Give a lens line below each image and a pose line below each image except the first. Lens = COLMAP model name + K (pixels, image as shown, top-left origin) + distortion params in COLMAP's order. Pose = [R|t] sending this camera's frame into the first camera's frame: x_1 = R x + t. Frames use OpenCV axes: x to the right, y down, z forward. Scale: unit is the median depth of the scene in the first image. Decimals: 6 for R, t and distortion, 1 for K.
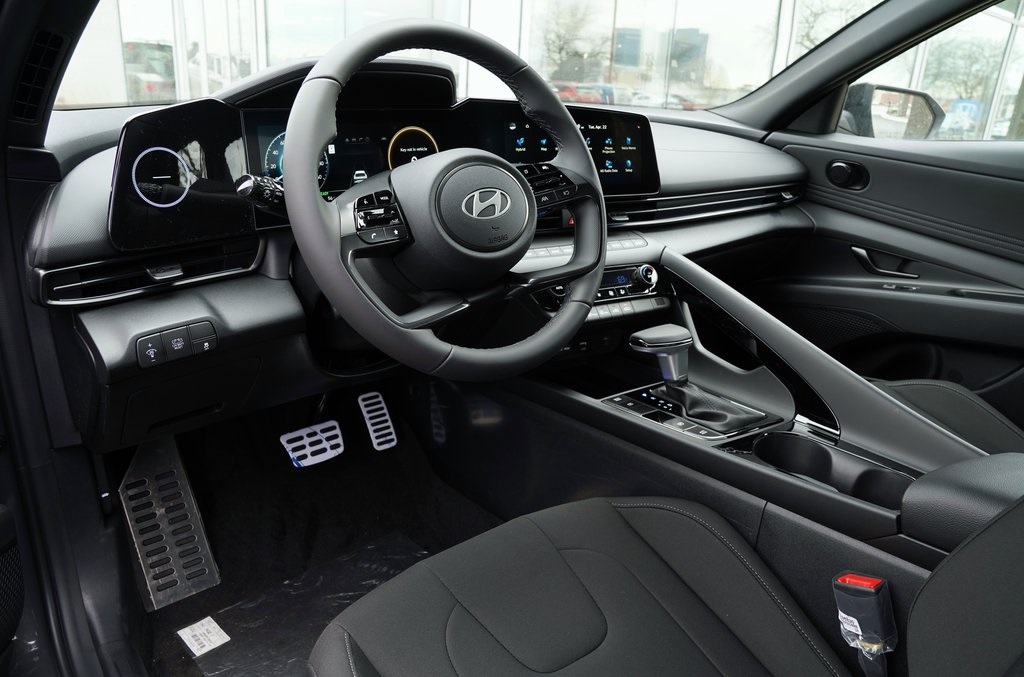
lens RADIAL K [[709.9, 0, 506.7], [0, 709.9, 333.6], [0, 0, 1]] dist [-0.117220, 0.071500]
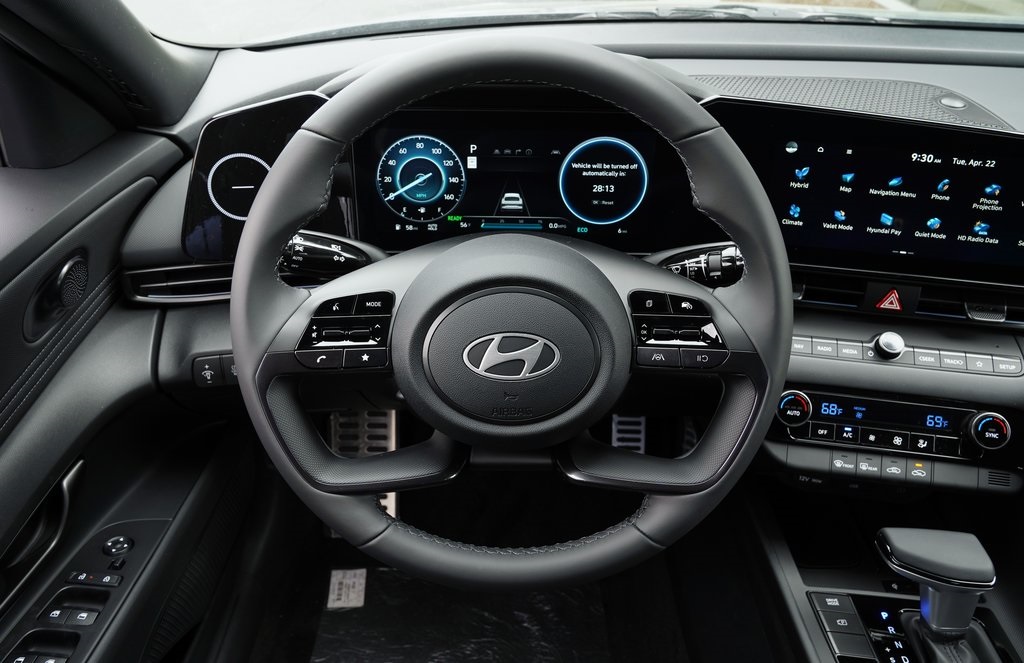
lens RADIAL K [[791.4, 0, 511.0], [0, 791.4, 327.6], [0, 0, 1]] dist [-0.094860, 0.086370]
pose [[0.752846, 0.333325, -0.567554, 0.240846], [-0.205697, 0.938245, 0.278180, -0.262689], [0.625229, -0.092683, 0.774918, 0.280836]]
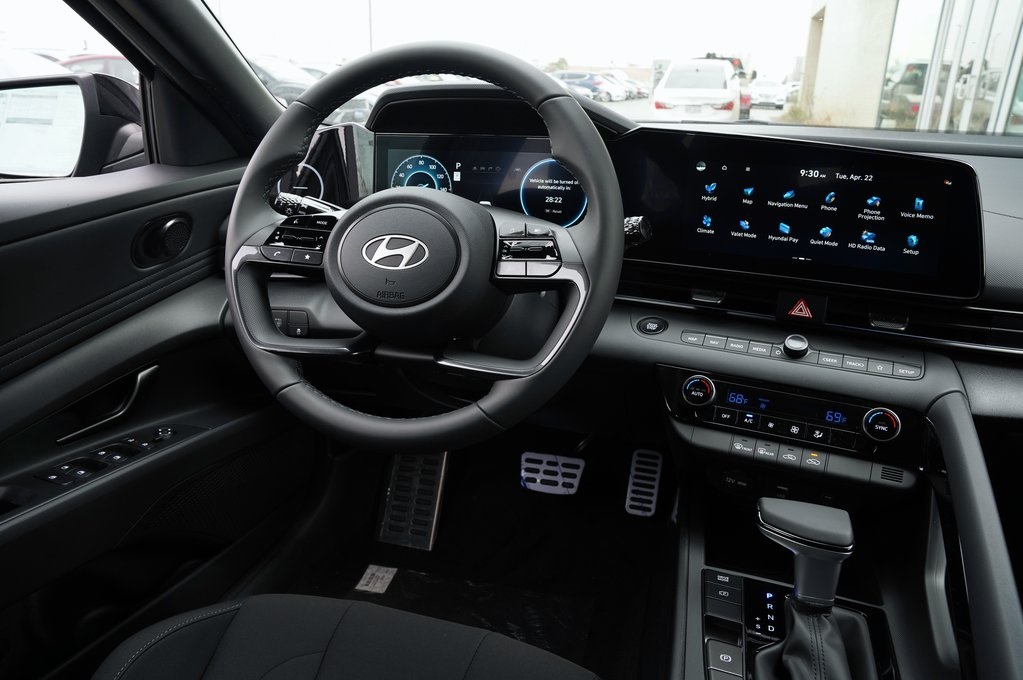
lens RADIAL K [[709.2, 0, 513.3], [0, 709.2, 334.4], [0, 0, 1]] dist [-0.117220, 0.071500]
pose [[0.544283, 0.249333, -0.800993, 0.492972], [-0.266891, 0.956667, 0.116437, -0.145008], [0.795315, 0.150403, 0.587242, 0.398853]]
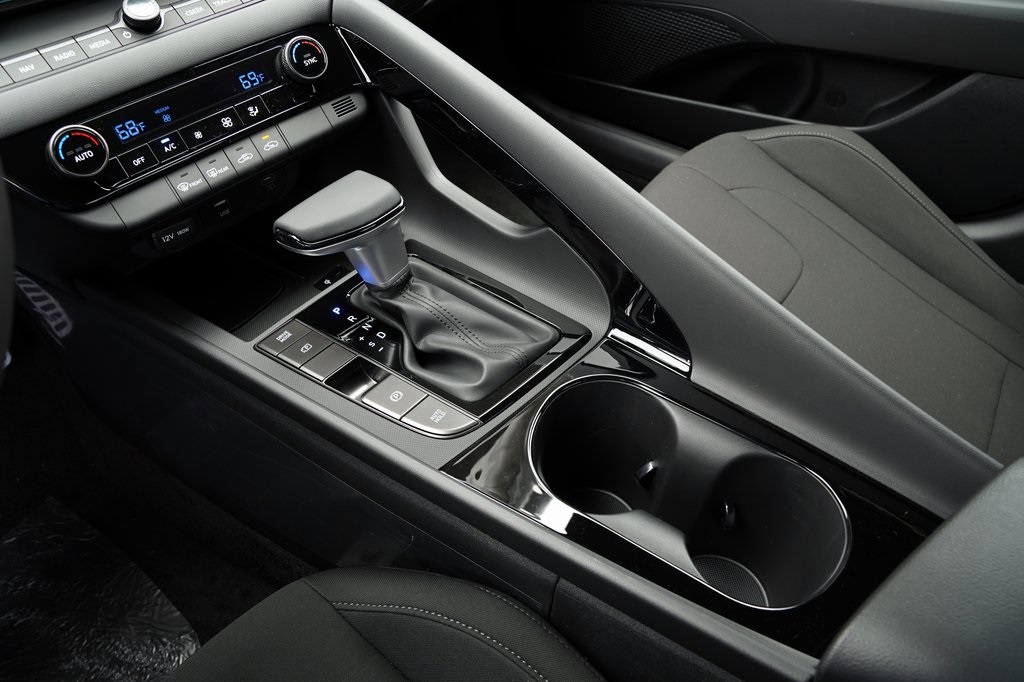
lens RADIAL K [[705.9, 0, 517.1], [0, 705.9, 346.1], [0, 0, 1]] dist [-0.114170, 0.052286]
pose [[0.963287, -0.210436, 0.166719, 0.224516], [0.101609, 0.860554, 0.499122, -0.136367], [-0.248504, -0.463858, 0.850342, 0.484429]]
